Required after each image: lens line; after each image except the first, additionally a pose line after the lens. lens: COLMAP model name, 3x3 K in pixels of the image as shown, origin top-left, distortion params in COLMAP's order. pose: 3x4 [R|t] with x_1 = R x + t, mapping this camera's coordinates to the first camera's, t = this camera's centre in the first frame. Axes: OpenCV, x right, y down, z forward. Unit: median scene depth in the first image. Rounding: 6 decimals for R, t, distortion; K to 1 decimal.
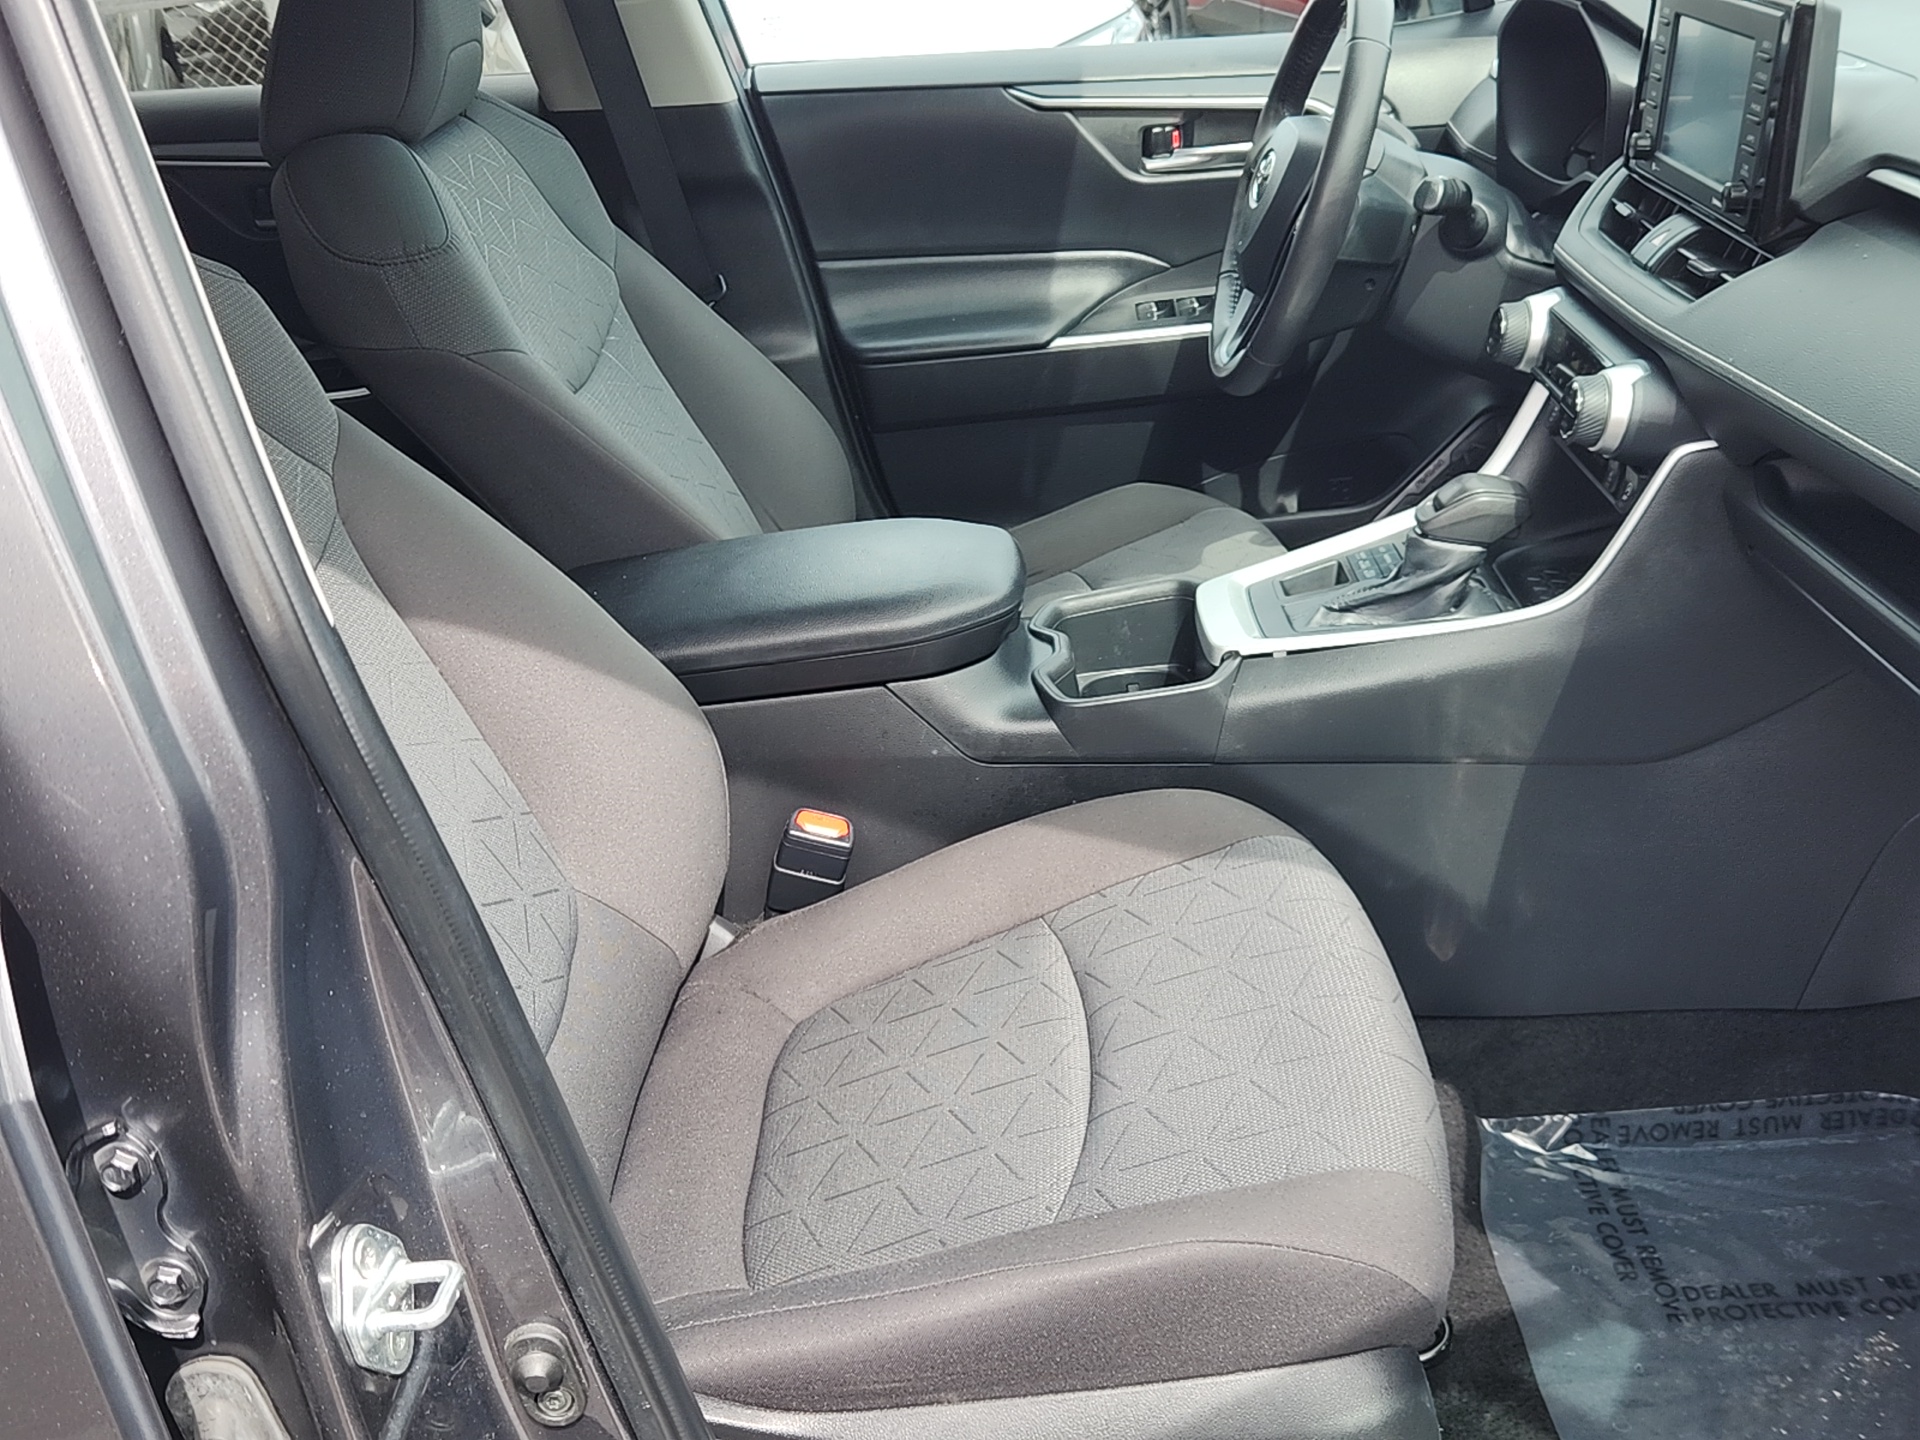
lens RADIAL K [[2050.4, 0, 957.8], [0, 2050.4, 724.3], [0, 0, 1]] dist [0.054605, 0.000000]
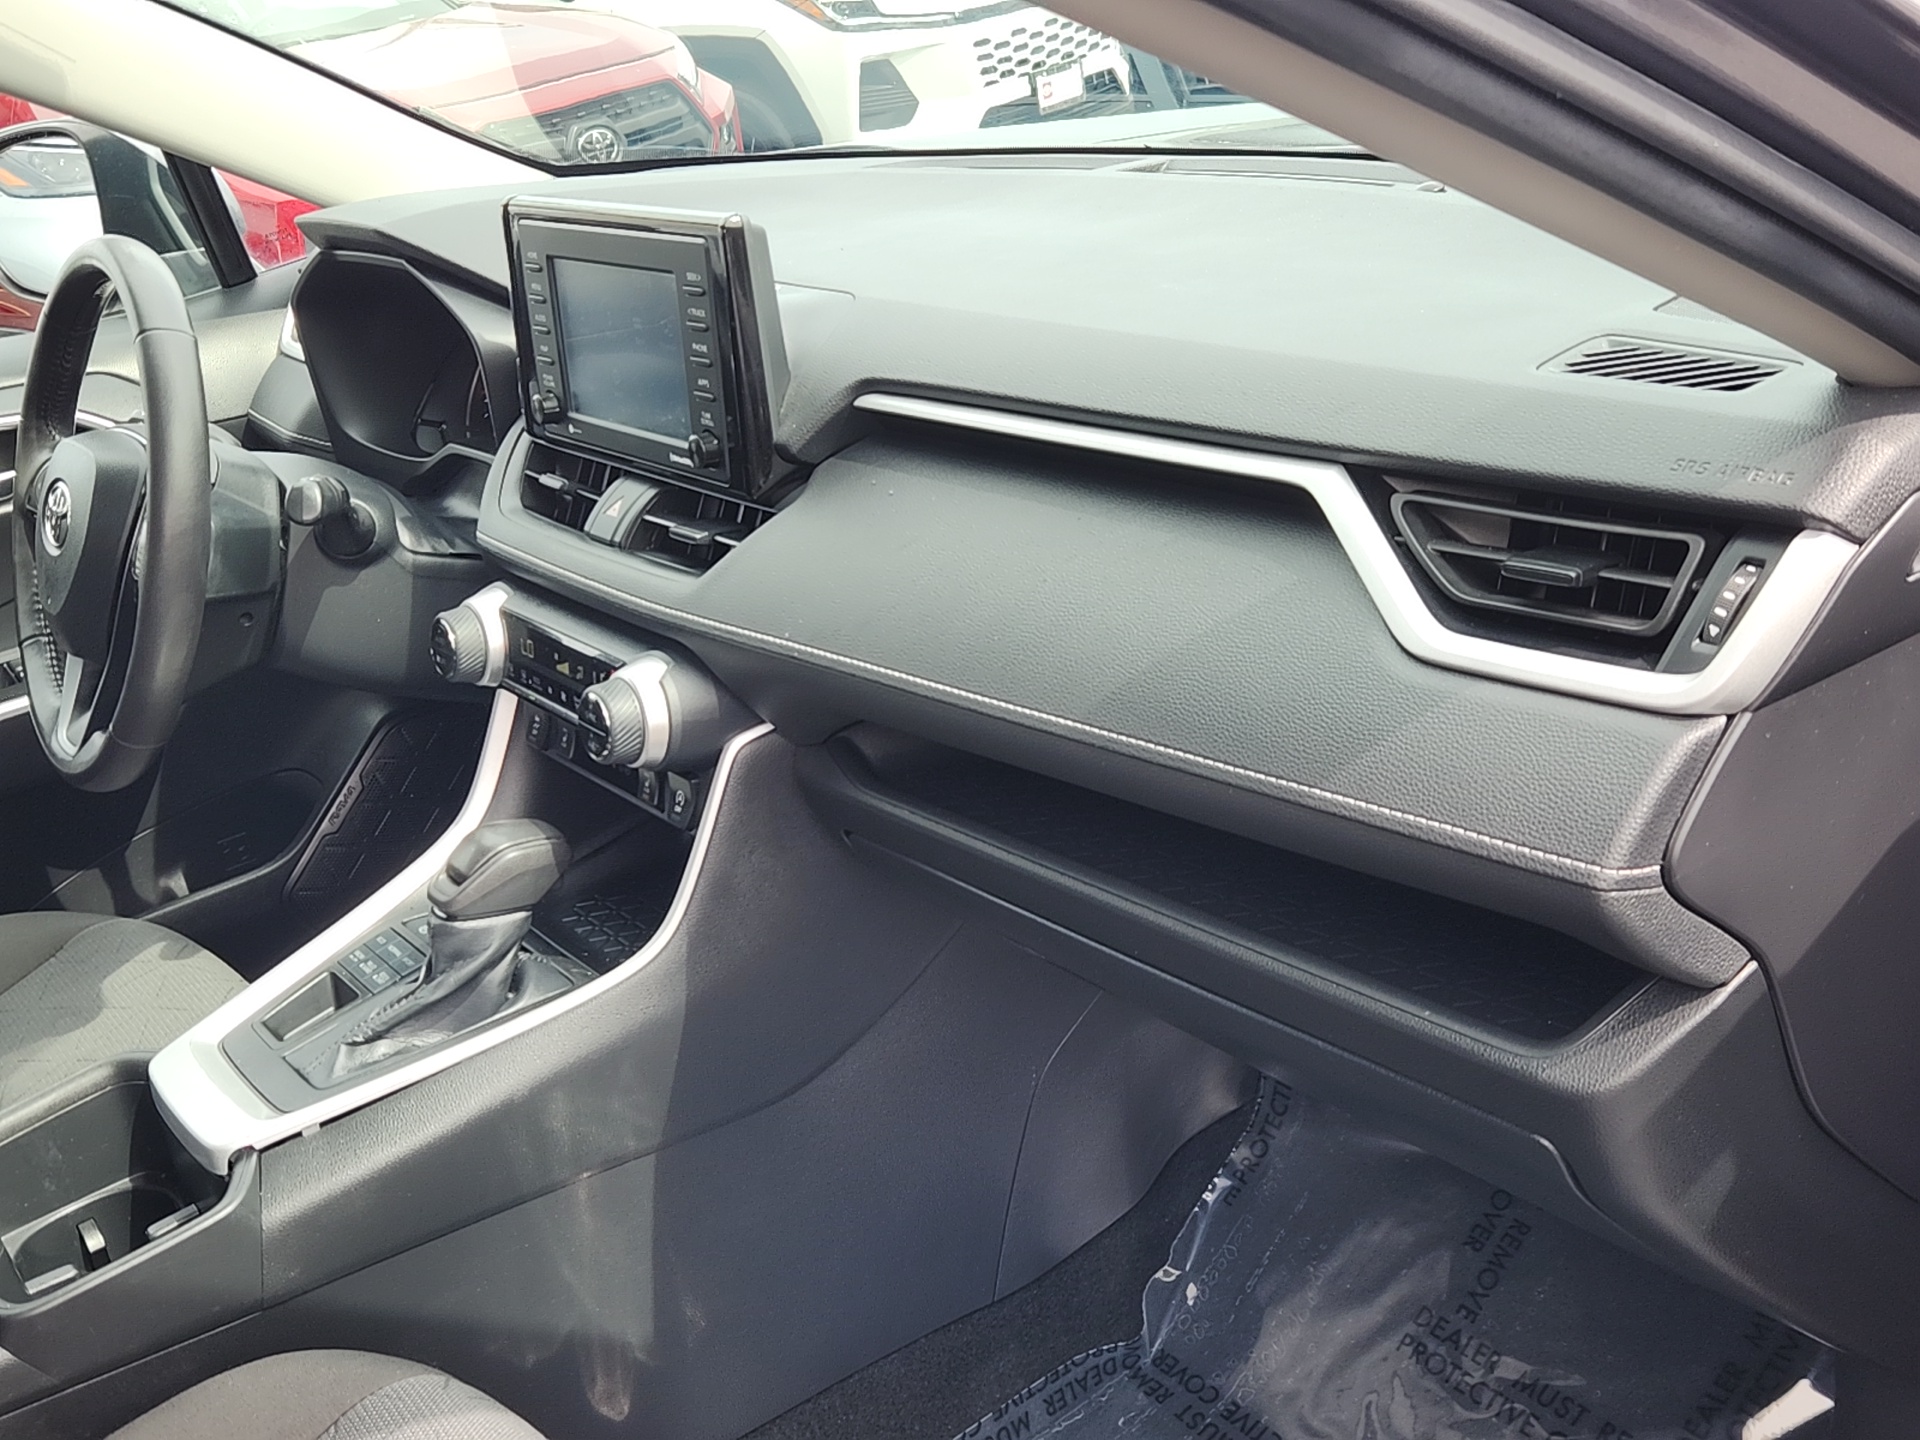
lens RADIAL K [[2050.4, 0, 1020.1], [0, 2050.4, 713.7], [0, 0, 1]] dist [0.054605, 0.000000]
pose [[0.796377, -0.239793, 0.555232, -0.016553], [0.304971, 0.951999, -0.026276, -0.077202], [-0.522279, 0.190256, 0.831281, 0.215612]]
